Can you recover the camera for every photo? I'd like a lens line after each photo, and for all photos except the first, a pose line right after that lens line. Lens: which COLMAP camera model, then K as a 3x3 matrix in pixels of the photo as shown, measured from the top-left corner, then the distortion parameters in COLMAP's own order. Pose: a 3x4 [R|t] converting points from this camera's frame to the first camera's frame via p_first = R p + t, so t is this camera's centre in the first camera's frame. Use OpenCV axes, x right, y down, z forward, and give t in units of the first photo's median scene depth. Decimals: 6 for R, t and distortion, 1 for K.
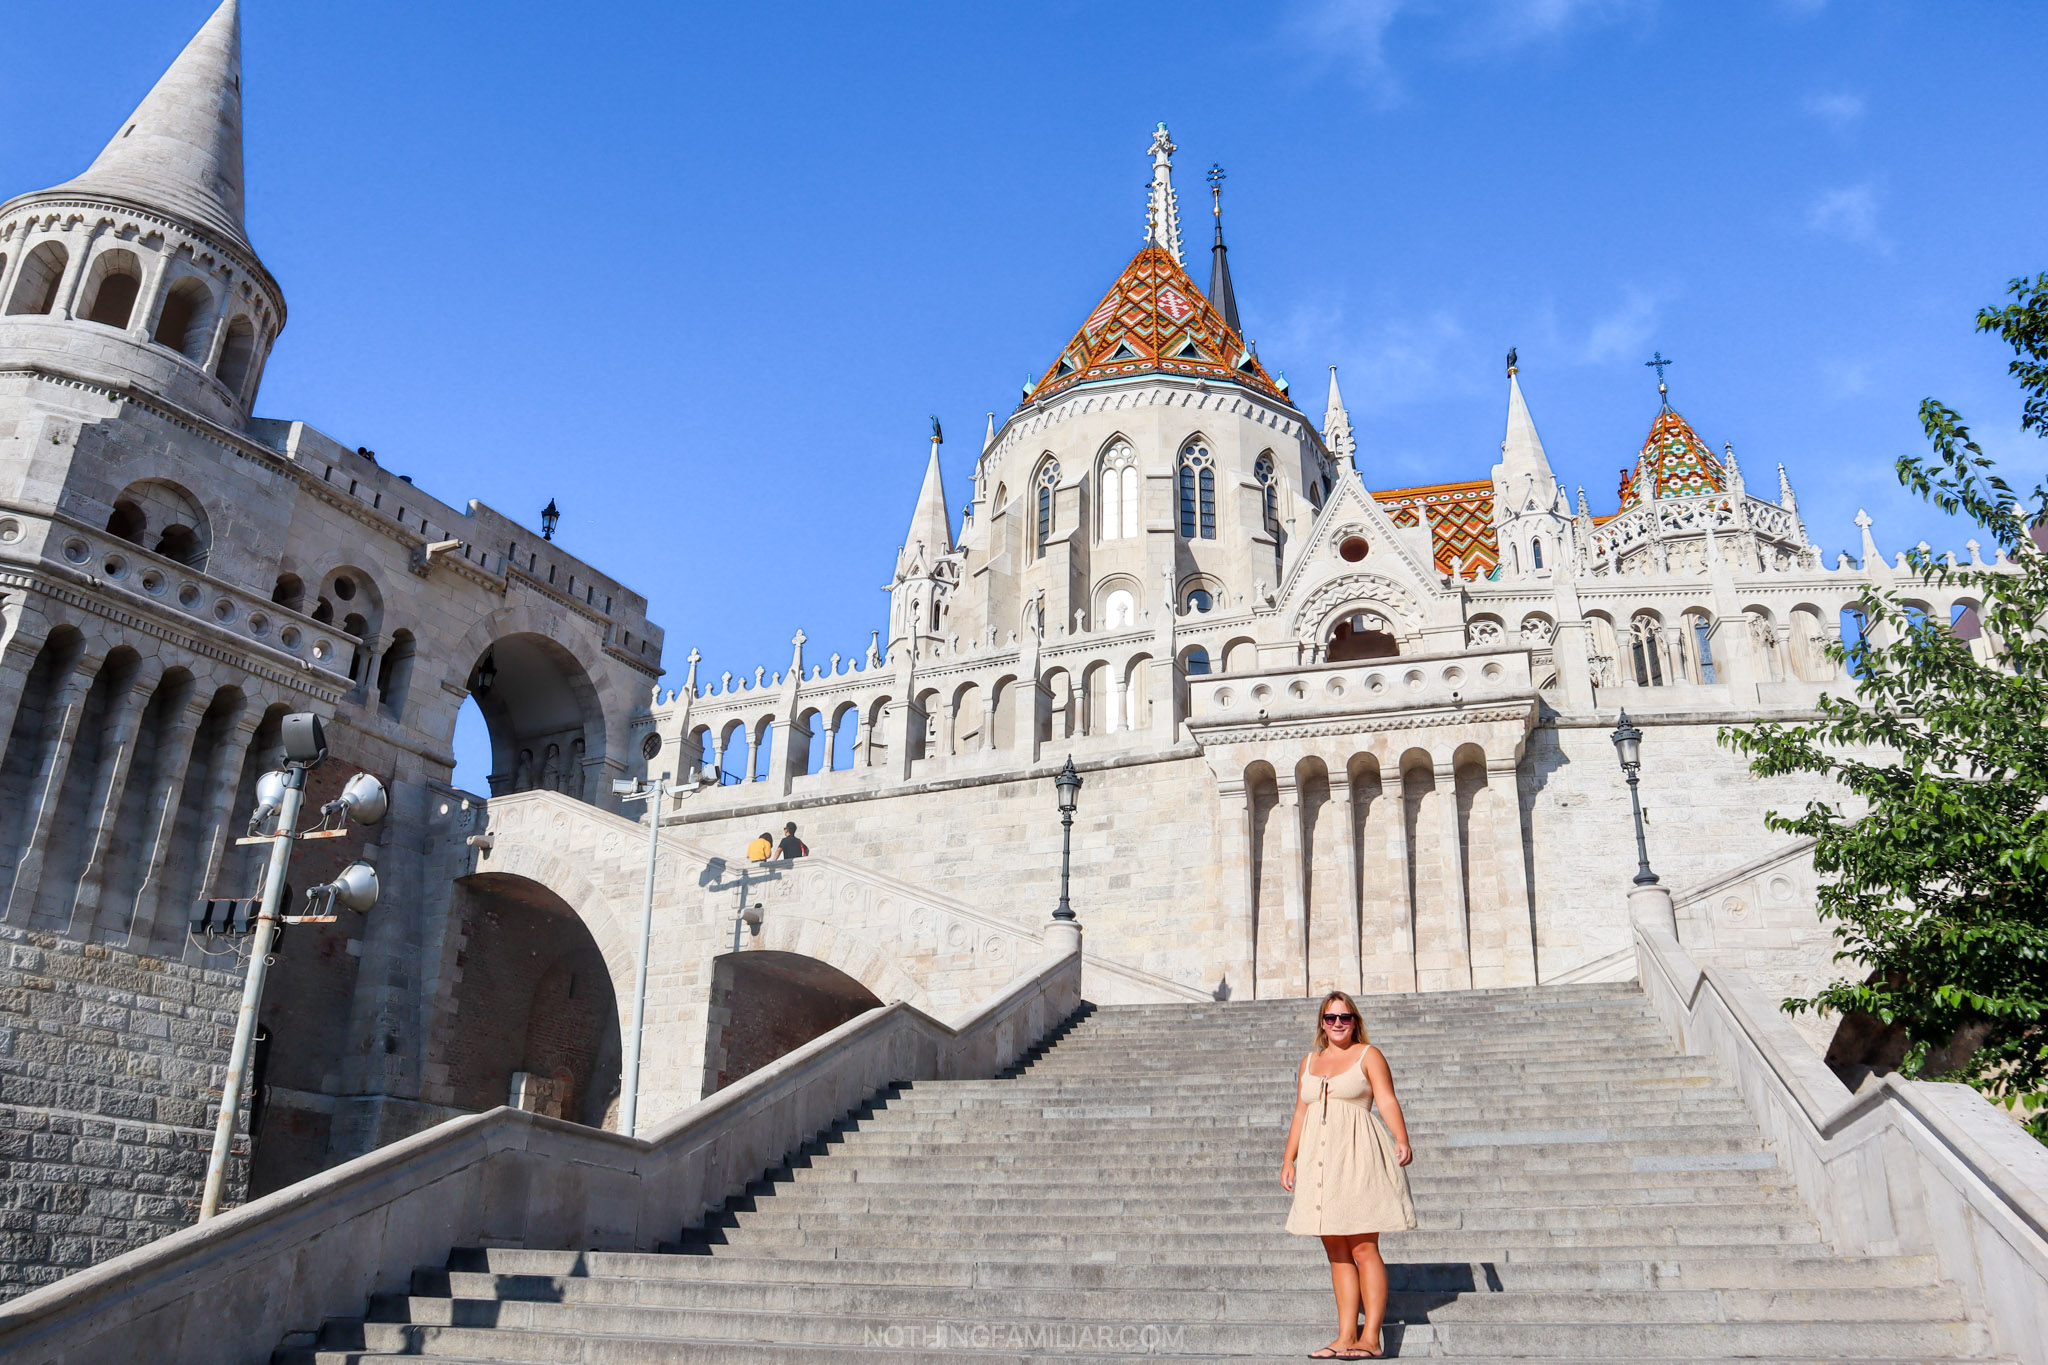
lens RADIAL K [[1615.2, 0, 1026.0], [0, 1615.2, 603.7], [0, 0, 1]] dist [-0.105910, 0.009342]
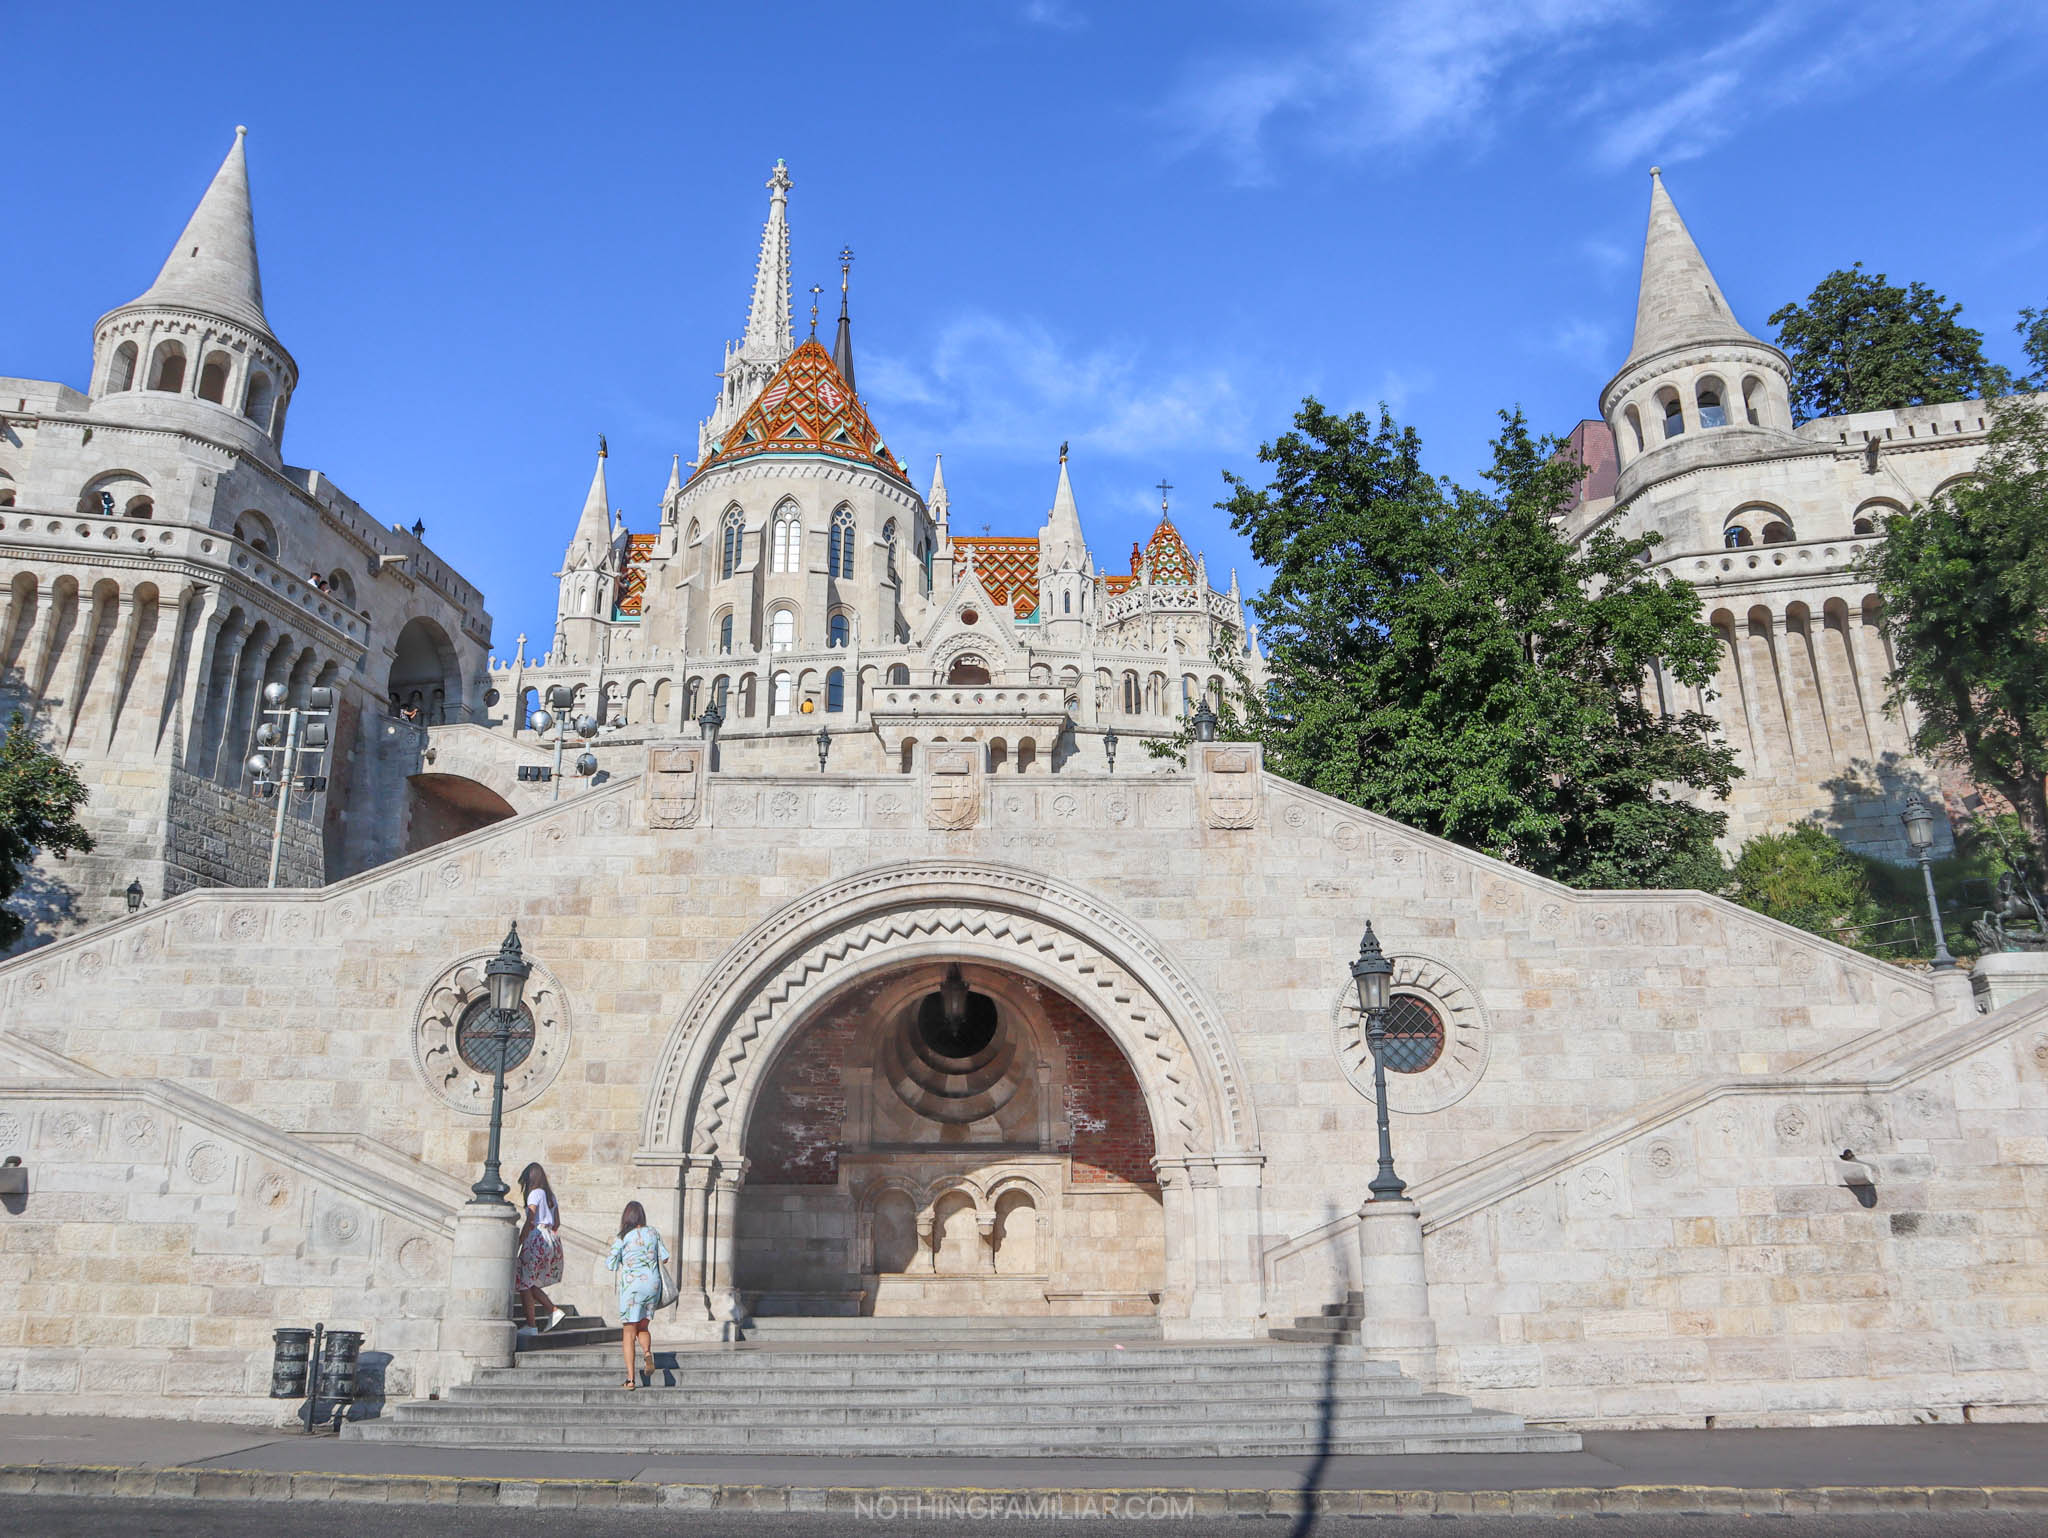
lens RADIAL K [[1617.7, 0, 1027.1], [0, 1617.7, 770.0], [0, 0, 1]] dist [-0.016744, -0.005477]
pose [[0.952067, 0.067301, 0.298394, -0.204044], [-0.101683, 0.989654, 0.101224, -0.046262], [-0.288494, -0.126714, 0.949060, -0.565516]]
